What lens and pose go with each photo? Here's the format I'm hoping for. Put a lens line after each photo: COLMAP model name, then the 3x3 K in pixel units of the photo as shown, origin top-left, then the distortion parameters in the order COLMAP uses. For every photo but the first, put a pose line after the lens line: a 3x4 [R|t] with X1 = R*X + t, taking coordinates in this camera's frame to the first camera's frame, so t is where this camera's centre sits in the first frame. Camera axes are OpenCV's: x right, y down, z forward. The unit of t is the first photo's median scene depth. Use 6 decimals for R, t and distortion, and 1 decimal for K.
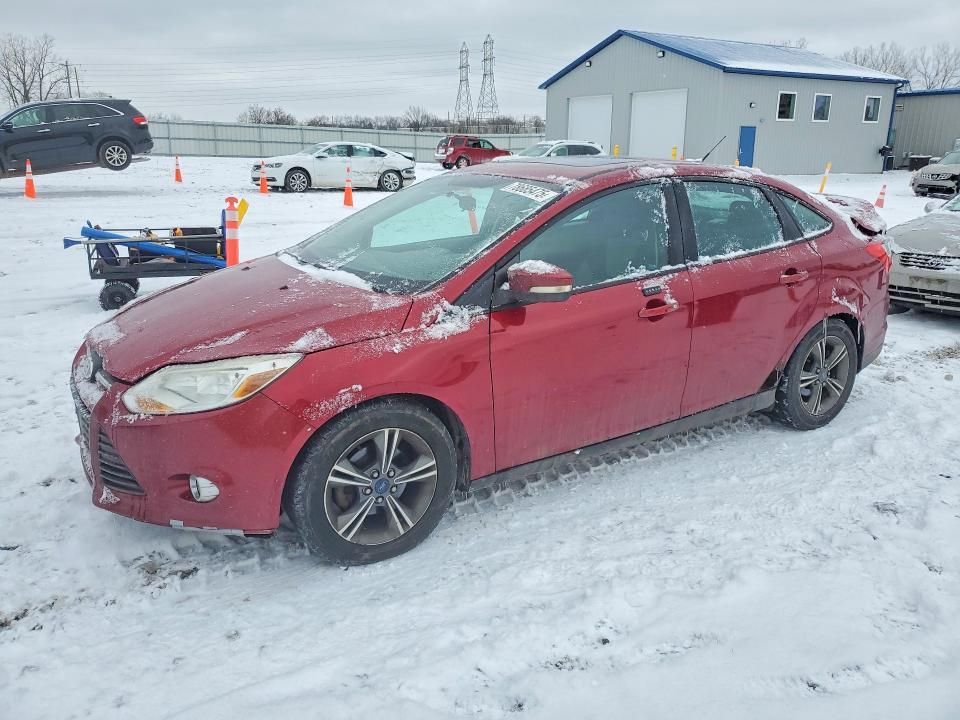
lens RADIAL K [[807.6, 0, 480.0], [0, 807.6, 360.0], [0, 0, 1]] dist [0.004166, 0.000933]
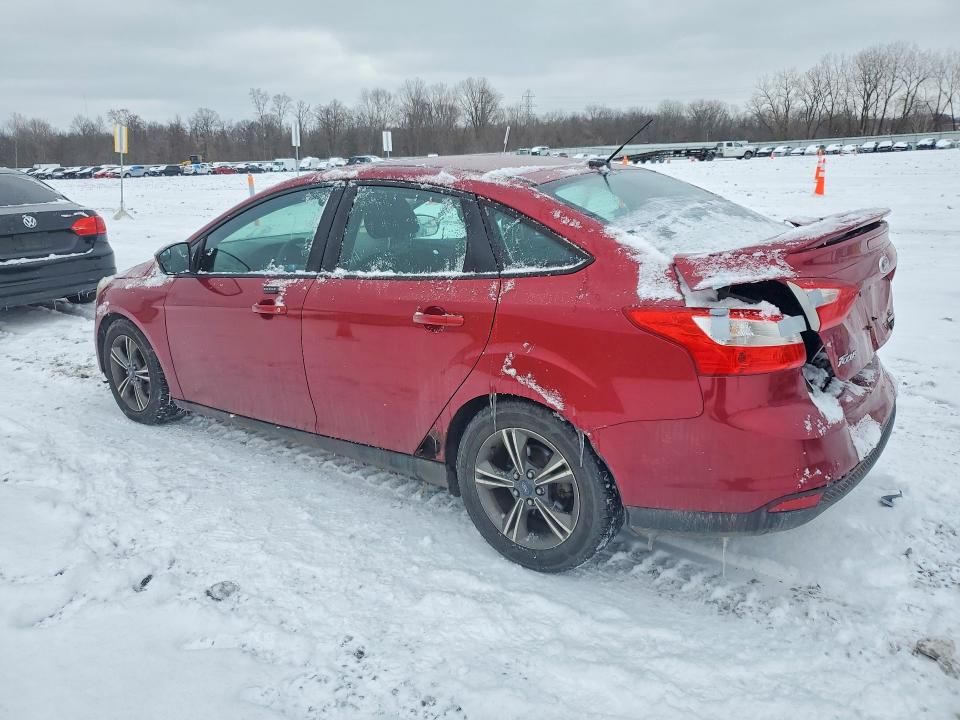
lens RADIAL K [[807.6, 0, 480.0], [0, 807.6, 360.0], [0, 0, 1]] dist [0.004166, 0.000933]
pose [[0.300581, 0.223114, -0.927292, 1.117928], [-0.223908, 0.961588, 0.158786, -0.196804], [0.927101, 0.159900, 0.338992, 0.807930]]
